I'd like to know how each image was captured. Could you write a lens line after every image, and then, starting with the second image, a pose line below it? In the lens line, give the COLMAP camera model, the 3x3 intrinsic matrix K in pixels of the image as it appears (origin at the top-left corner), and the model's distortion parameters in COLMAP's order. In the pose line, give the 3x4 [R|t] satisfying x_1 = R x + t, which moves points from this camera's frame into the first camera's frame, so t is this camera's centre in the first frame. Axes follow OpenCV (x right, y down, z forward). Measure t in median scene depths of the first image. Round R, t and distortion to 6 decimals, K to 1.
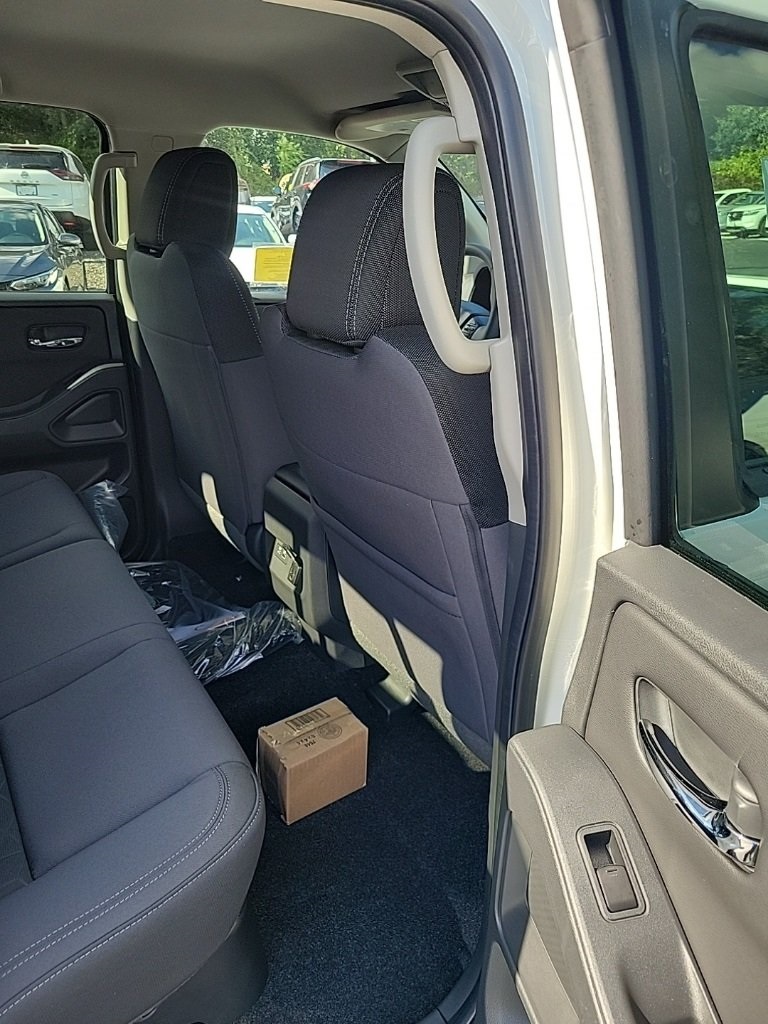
lens RADIAL K [[781.5, 0, 384.9], [0, 781.5, 507.7], [0, 0, 1]] dist [0.029915, -0.012273]
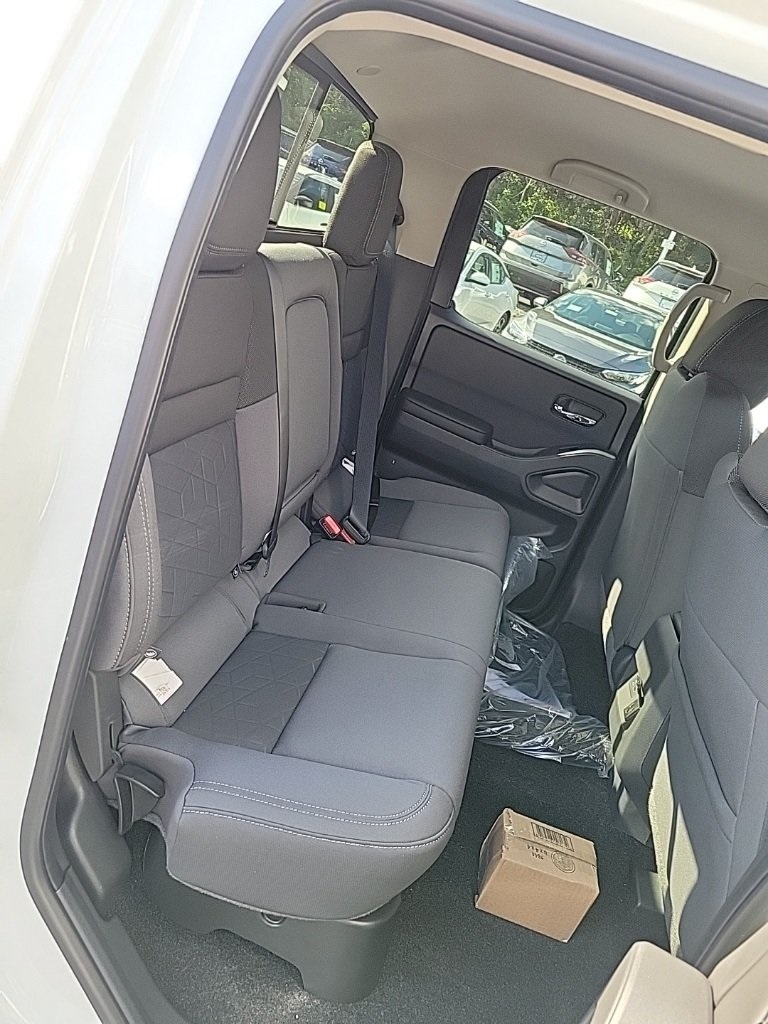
lens RADIAL K [[781.5, 0, 384.9], [0, 781.5, 507.7], [0, 0, 1]] dist [0.029915, -0.012273]
pose [[0.674016, 0.462357, -0.576132, 0.114220], [-0.540803, 0.840124, 0.041532, -0.000522], [0.503225, 0.283581, 0.816301, -0.012317]]
